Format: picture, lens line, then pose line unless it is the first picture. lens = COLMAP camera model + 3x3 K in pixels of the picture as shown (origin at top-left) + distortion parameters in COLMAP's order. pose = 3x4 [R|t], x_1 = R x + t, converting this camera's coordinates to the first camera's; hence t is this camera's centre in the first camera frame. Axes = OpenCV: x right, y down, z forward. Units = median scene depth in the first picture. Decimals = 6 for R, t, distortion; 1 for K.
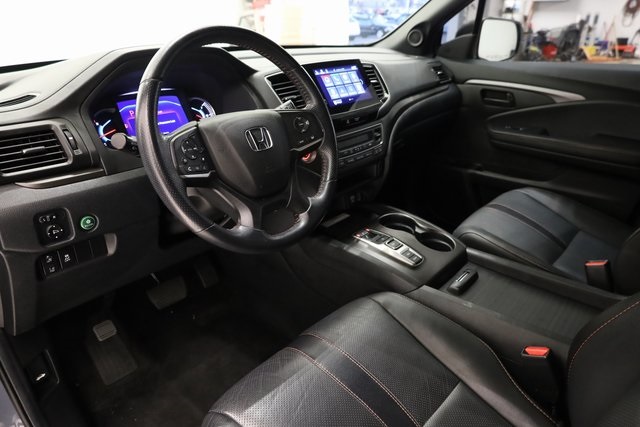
lens RADIAL K [[453.7, 0, 320.0], [0, 453.7, 213.5], [0, 0, 1]] dist [0.001495, -0.000515]
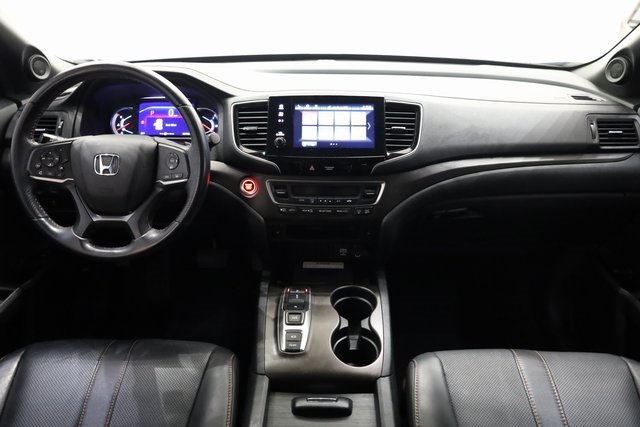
lens RADIAL K [[453.7, 0, 320.0], [0, 453.7, 213.5], [0, 0, 1]] dist [0.001495, -0.000515]
pose [[0.624852, 0.362959, -0.691246, 0.715127], [-0.306080, 0.928376, 0.210791, -0.313124], [0.718245, 0.079864, 0.691192, 0.413992]]
